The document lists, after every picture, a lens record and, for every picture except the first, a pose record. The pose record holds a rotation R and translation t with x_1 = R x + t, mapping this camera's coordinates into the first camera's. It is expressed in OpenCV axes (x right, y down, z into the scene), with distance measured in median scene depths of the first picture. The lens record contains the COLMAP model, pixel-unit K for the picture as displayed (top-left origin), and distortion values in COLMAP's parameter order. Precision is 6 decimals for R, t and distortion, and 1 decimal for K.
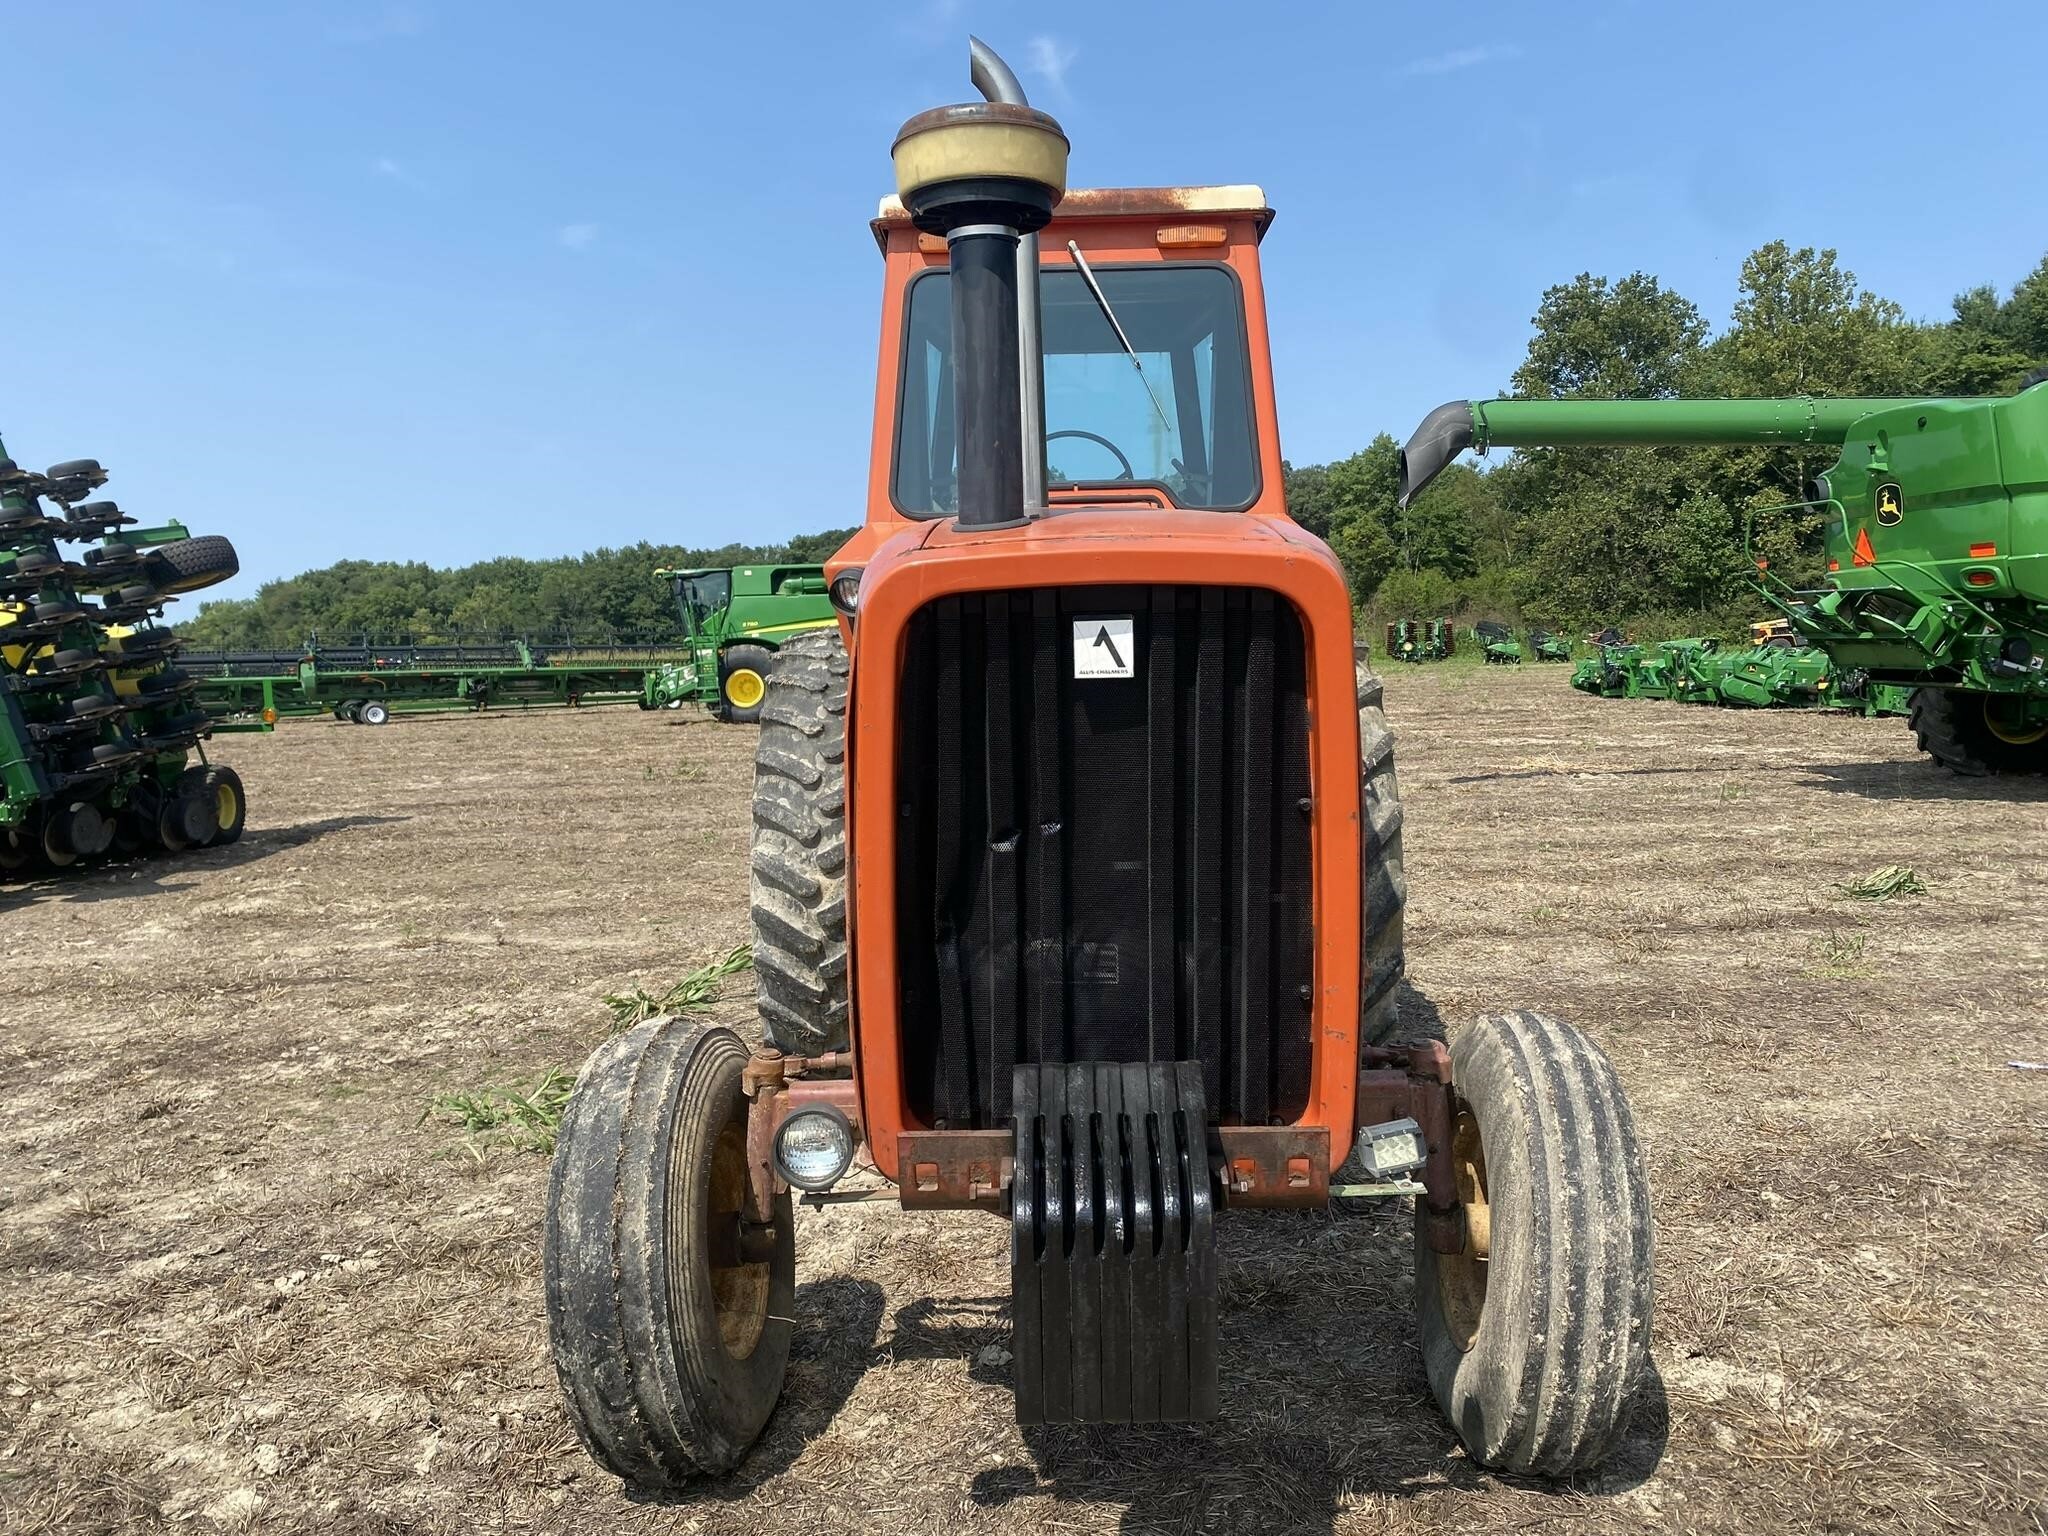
lens RADIAL K [[1565.7, 0, 1029.0], [0, 1565.7, 743.2], [0, 0, 1]] dist [0.037327, -0.032300]
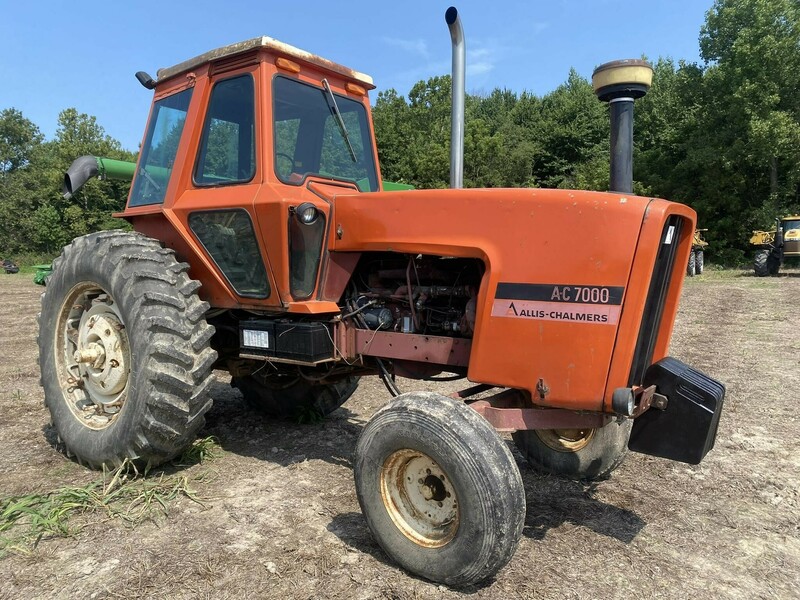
lens RADIAL K [[611.6, 0, 399.7], [0, 611.6, 288.6], [0, 0, 1]] dist [0.037327, -0.032300]
pose [[0.600059, -0.013968, 0.799834, -0.602061], [0.037713, 0.999230, -0.010844, 0.019451], [-0.799066, 0.036671, 0.600124, 0.307934]]
